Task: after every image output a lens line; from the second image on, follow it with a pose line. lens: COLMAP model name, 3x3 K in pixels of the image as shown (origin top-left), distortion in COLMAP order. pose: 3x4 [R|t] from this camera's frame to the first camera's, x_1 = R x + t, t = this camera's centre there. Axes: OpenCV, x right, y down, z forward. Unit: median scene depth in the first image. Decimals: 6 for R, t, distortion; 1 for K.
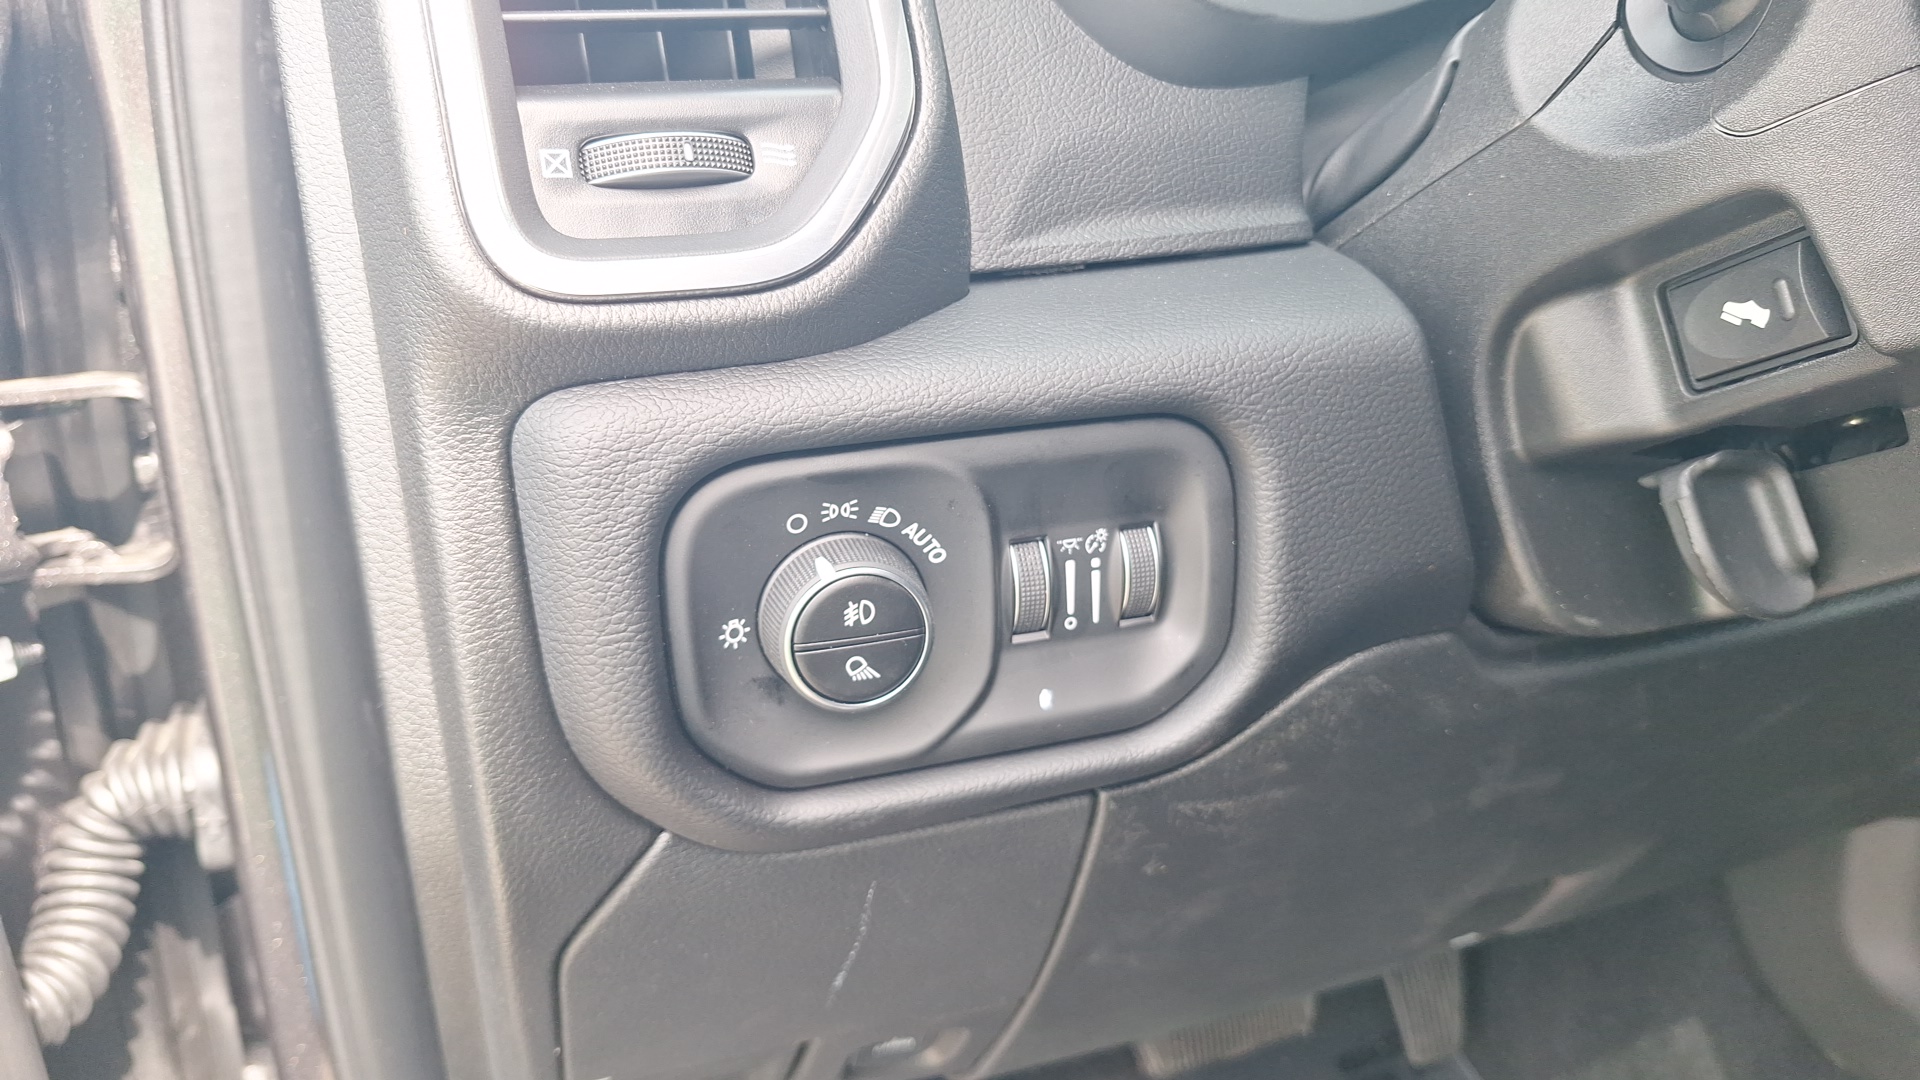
lens RADIAL K [[1293.0, 0, 960.0], [0, 1293.0, 540.0], [0, 0, 1]] dist [0.002520, -0.052722]
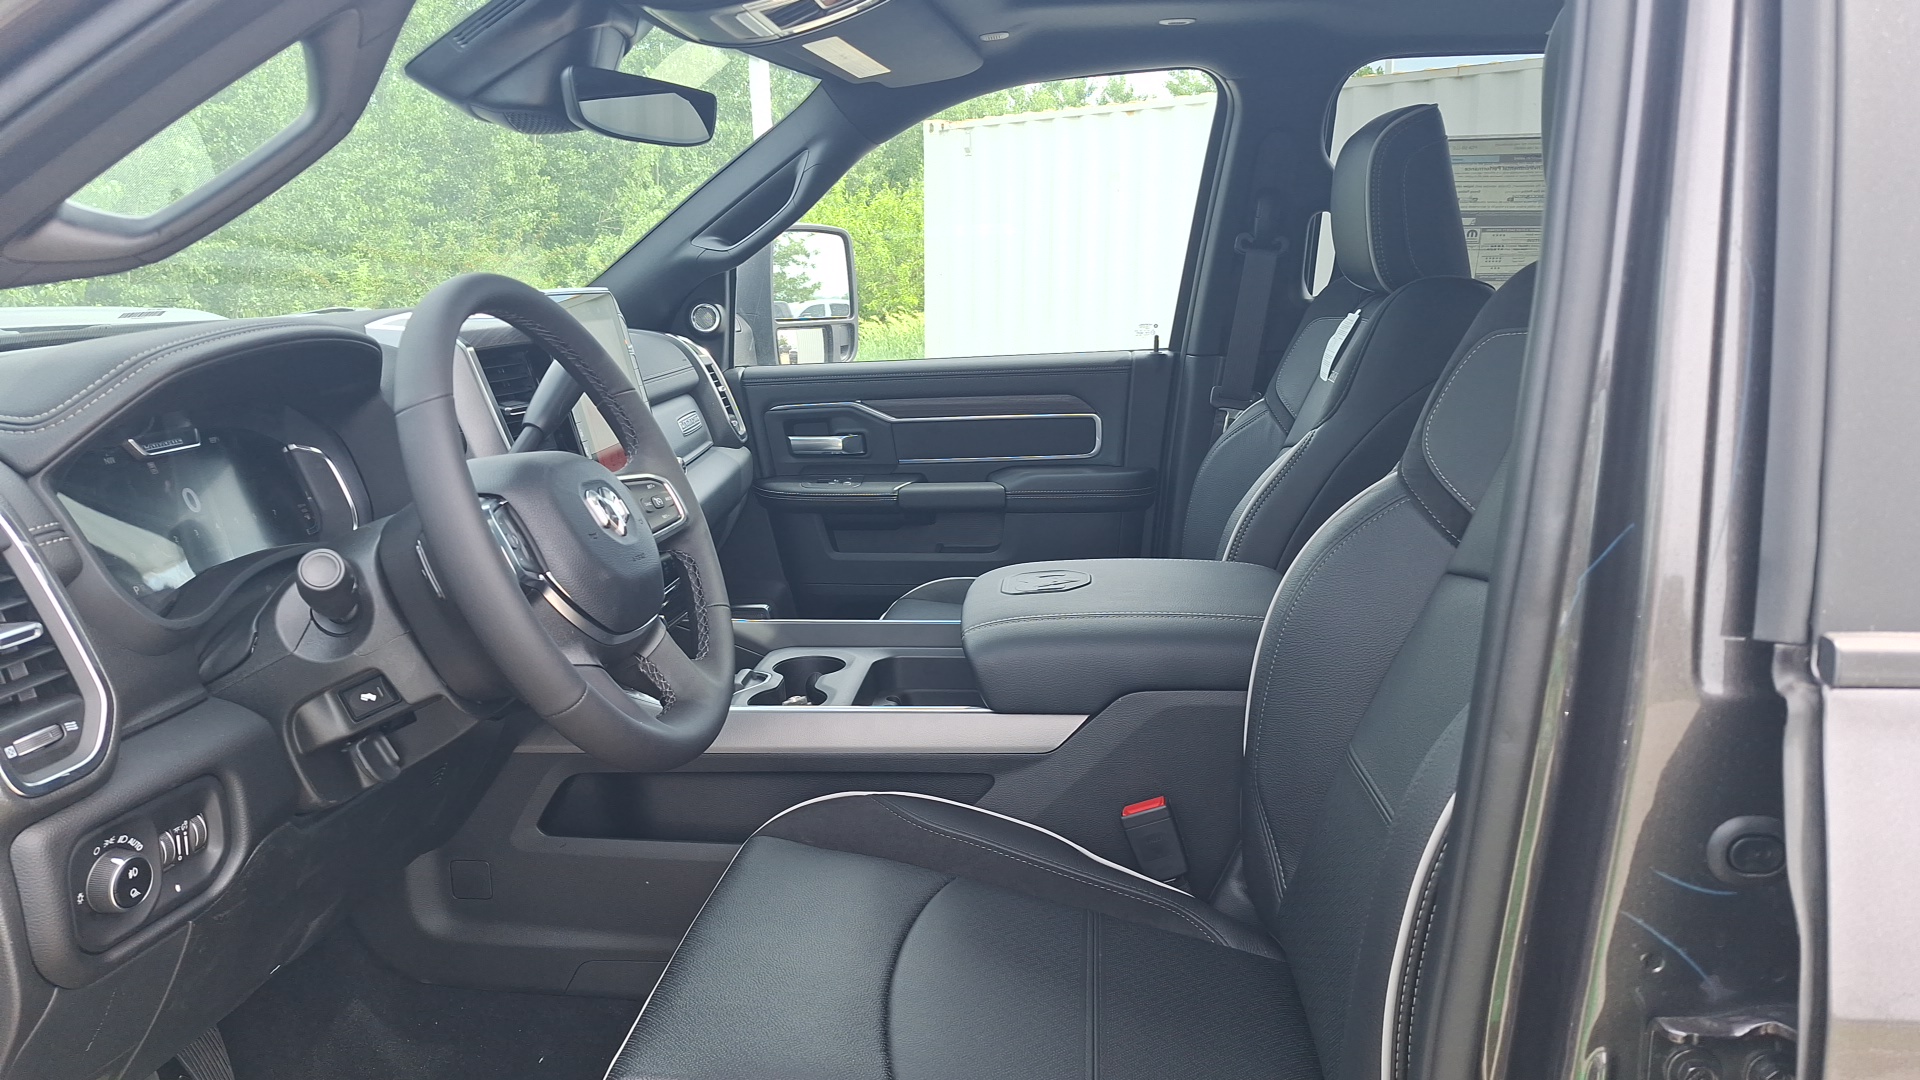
lens RADIAL K [[1317.2, 0, 954.7], [0, 1317.2, 535.5], [0, 0, 1]] dist [0.112101, -0.139455]
pose [[0.443194, -0.123577, 0.887867, -1.666533], [0.241631, 0.970261, 0.014431, -0.247956], [-0.863246, 0.208140, 0.459874, -1.912503]]
